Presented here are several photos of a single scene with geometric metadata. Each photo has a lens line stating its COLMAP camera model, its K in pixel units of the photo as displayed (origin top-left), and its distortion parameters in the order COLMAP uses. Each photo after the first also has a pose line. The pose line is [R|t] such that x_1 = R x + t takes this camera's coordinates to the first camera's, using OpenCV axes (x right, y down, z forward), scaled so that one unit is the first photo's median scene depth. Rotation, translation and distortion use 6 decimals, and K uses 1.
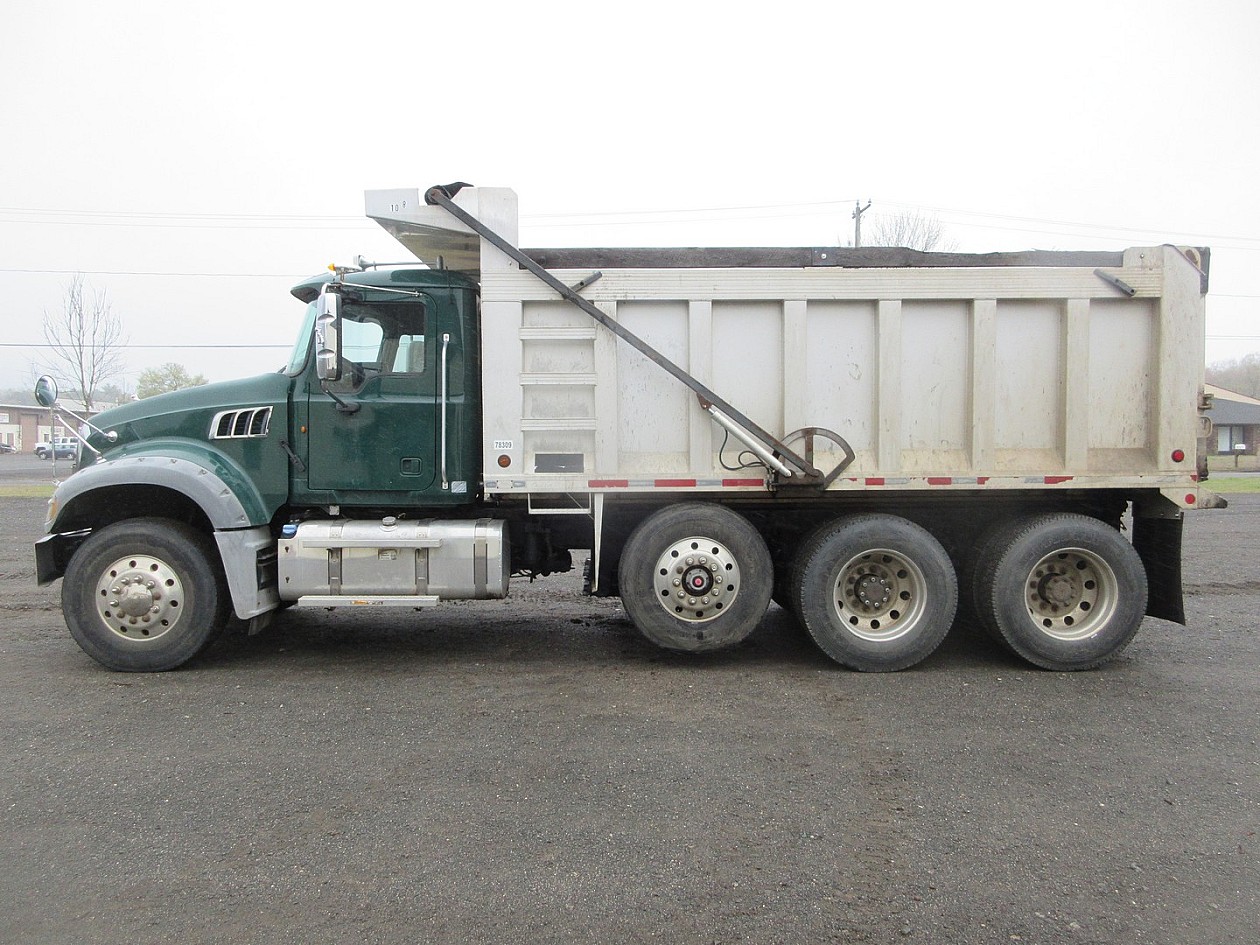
lens RADIAL K [[968.5, 0, 630.0], [0, 968.5, 472.5], [0, 0, 1]] dist [-0.005898, -0.000047]
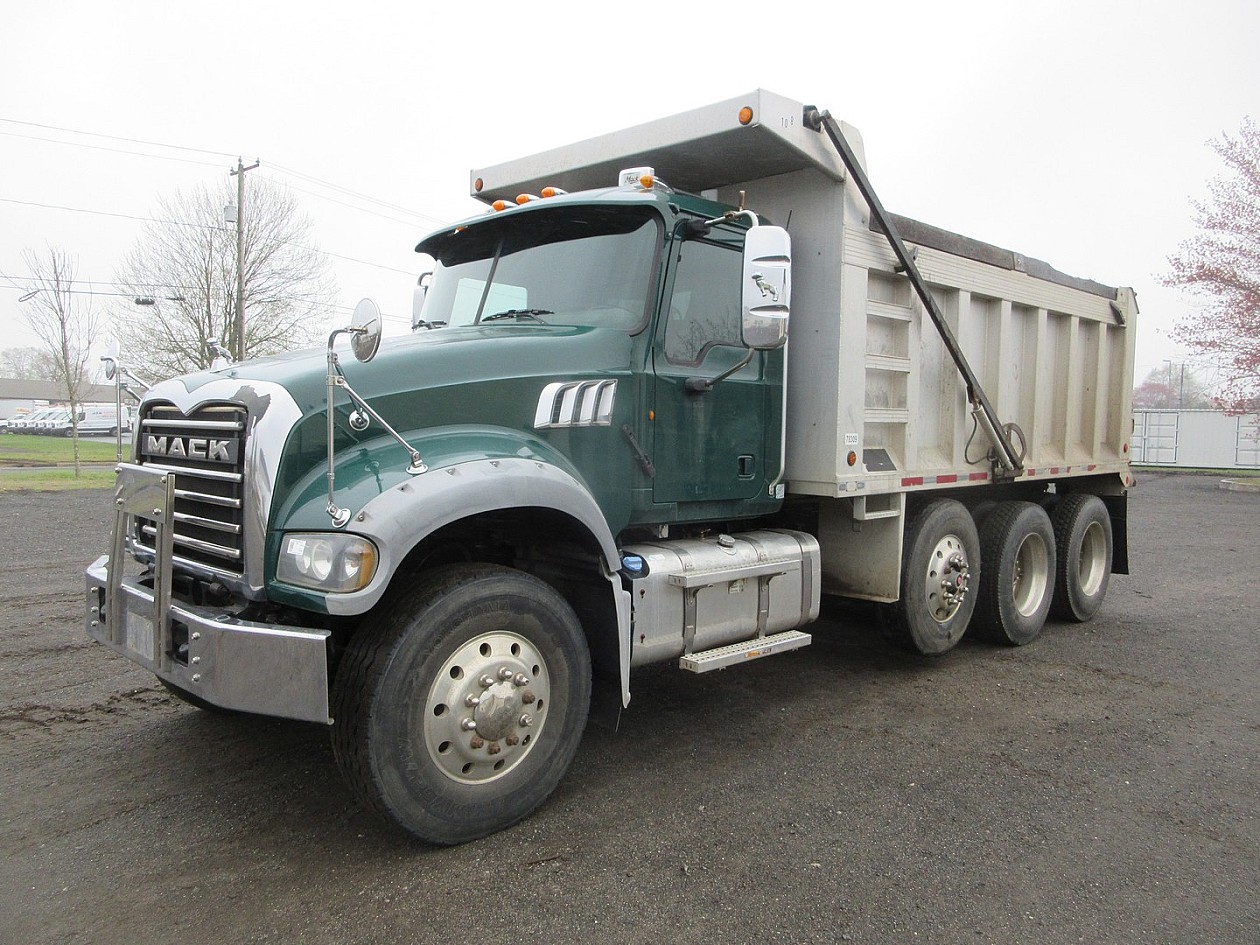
lens RADIAL K [[962.9, 0, 630.0], [0, 962.9, 472.5], [0, 0, 1]] dist [0.000839, 0.007069]
pose [[0.707784, -0.022529, 0.706070, -0.844654], [0.007530, 0.999675, 0.024349, -0.021039], [-0.706389, -0.011917, 0.707723, 0.543330]]
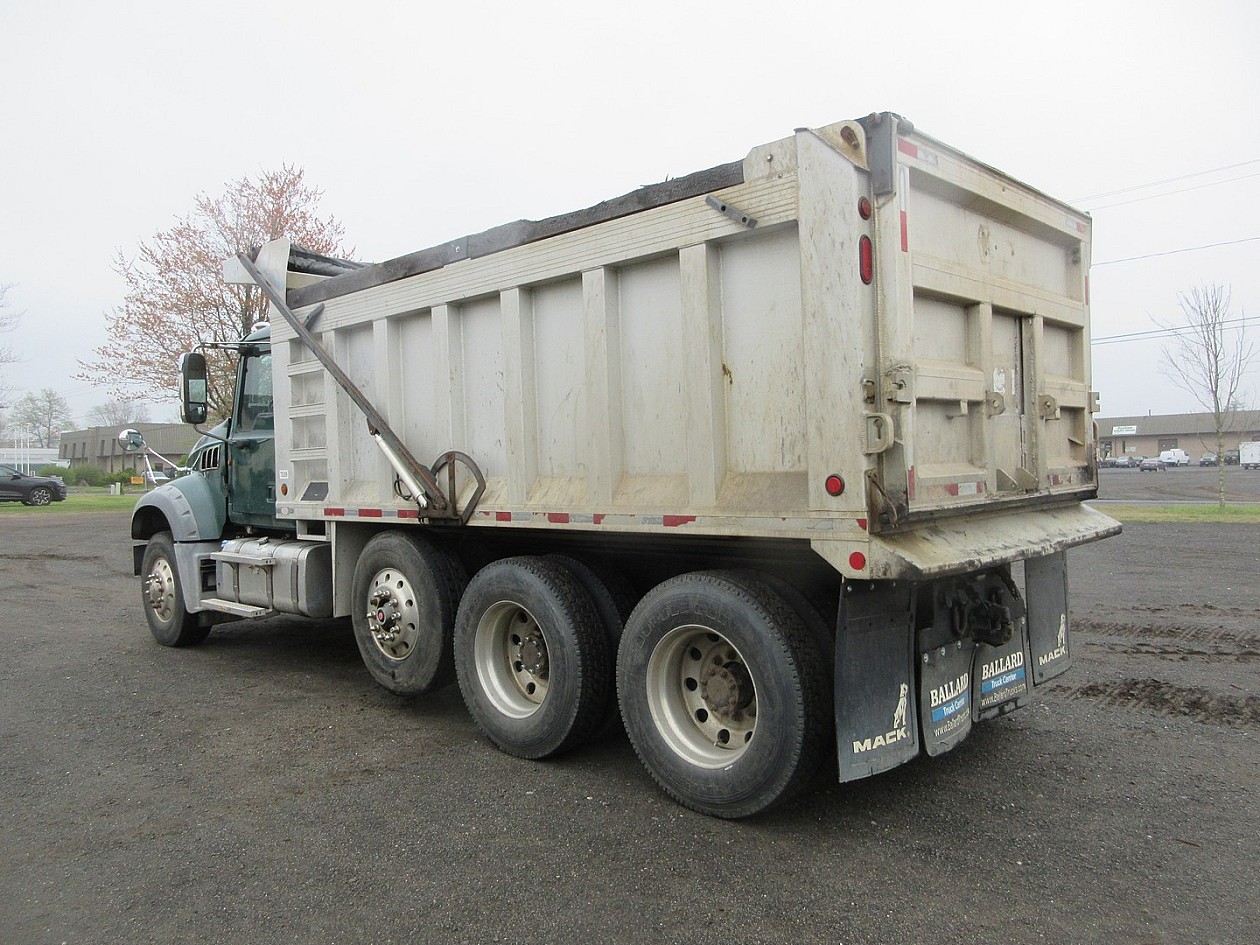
lens RADIAL K [[962.9, 0, 630.0], [0, 962.9, 472.5], [0, 0, 1]] dist [0.000839, 0.007069]
pose [[0.704636, -0.008040, -0.709523, 0.896107], [-0.005238, 0.999850, -0.016531, -0.014621], [0.709549, 0.015364, 0.704488, 0.510243]]
